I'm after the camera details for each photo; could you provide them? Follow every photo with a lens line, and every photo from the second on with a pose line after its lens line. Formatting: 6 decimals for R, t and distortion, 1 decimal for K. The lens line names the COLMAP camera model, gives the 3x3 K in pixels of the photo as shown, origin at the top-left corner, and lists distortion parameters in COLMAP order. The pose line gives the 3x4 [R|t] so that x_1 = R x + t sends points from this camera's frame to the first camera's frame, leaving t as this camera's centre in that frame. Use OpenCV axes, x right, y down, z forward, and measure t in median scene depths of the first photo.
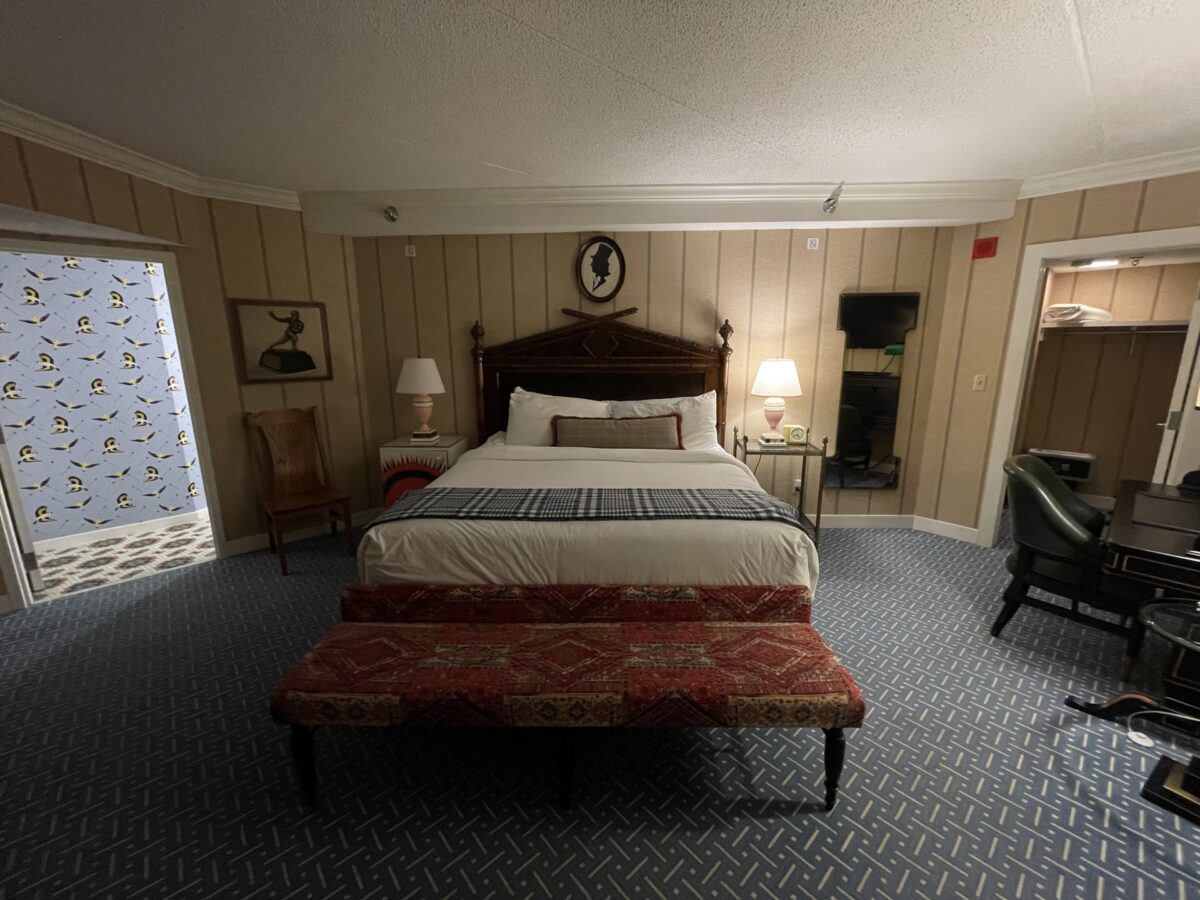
lens RADIAL K [[483.2, 0, 601.8], [0, 483.2, 446.8], [0, 0, 1]] dist [-0.002631, 0.000540]
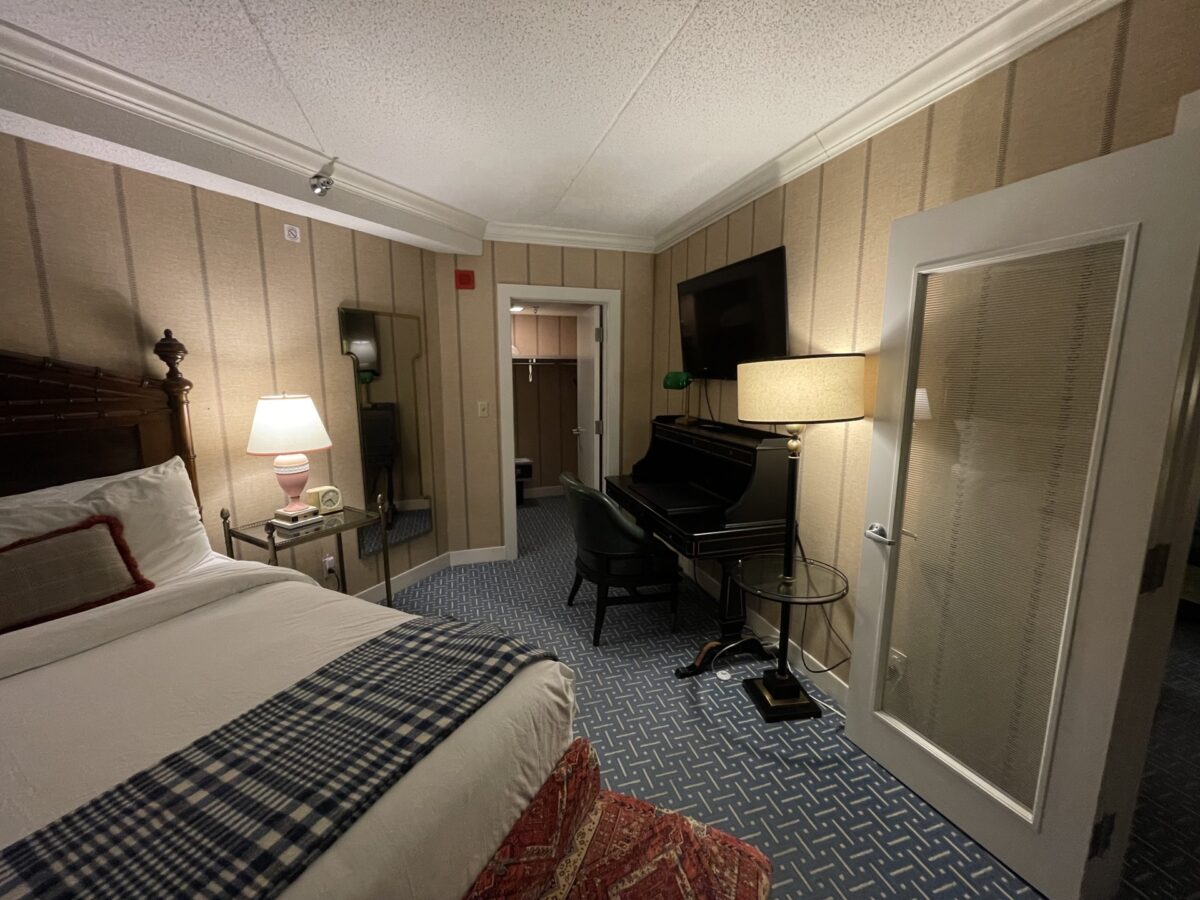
lens RADIAL K [[483.2, 0, 595.9], [0, 483.2, 449.3], [0, 0, 1]] dist [-0.002631, 0.000540]
pose [[0.421401, -0.142503, 0.895608, -0.058313], [0.184779, 0.980352, 0.069044, -0.077793], [-0.887850, 0.136394, 0.439453, 0.348796]]
